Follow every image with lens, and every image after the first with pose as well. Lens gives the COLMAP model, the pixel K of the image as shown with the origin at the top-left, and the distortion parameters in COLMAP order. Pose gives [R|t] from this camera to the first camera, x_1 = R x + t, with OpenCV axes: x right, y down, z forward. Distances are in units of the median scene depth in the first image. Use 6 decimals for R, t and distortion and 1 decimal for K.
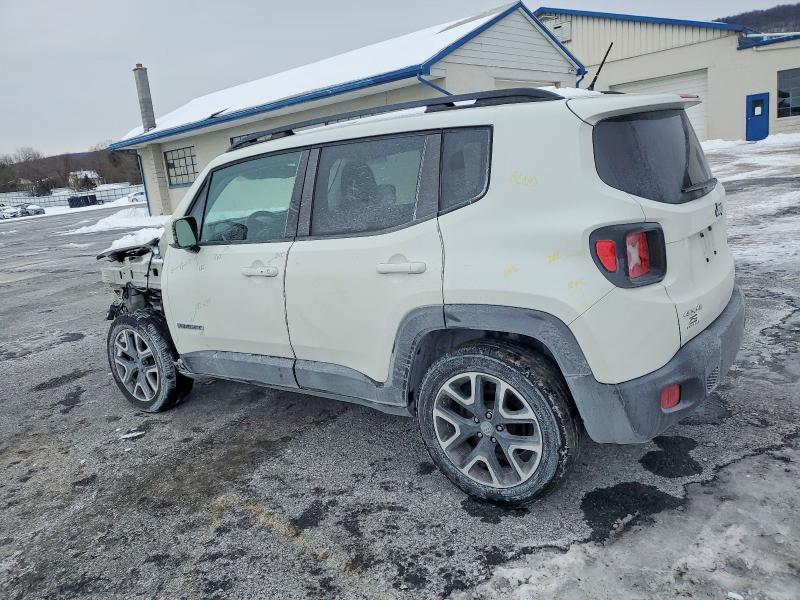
lens RADIAL K [[625.3, 0, 389.8], [0, 625.3, 295.2], [0, 0, 1]] dist [0.020536, 0.009662]
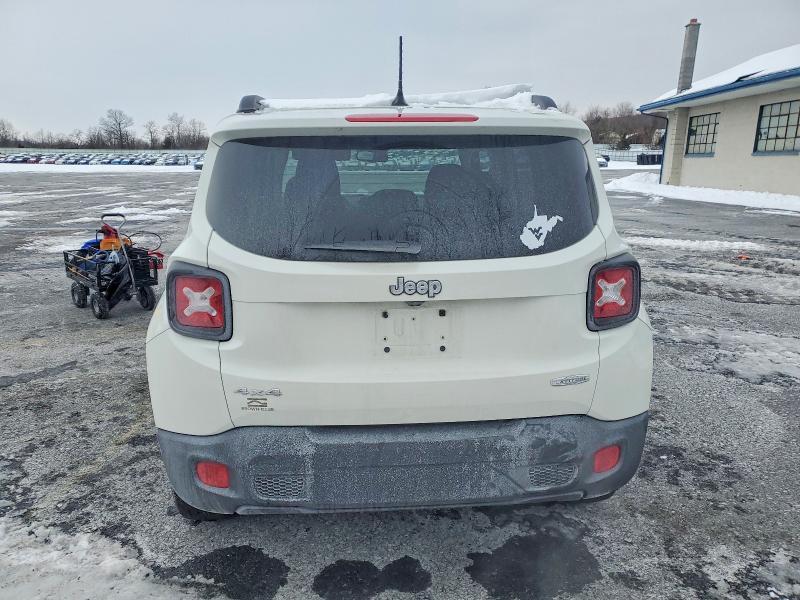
lens RADIAL K [[625.3, 0, 385.6], [0, 625.3, 310.1], [0, 0, 1]] dist [0.020536, 0.009662]
pose [[0.641205, 0.294389, -0.708655, 0.967199], [-0.233576, 0.954540, 0.185189, -0.225515], [0.730957, 0.046781, 0.680818, 0.492026]]
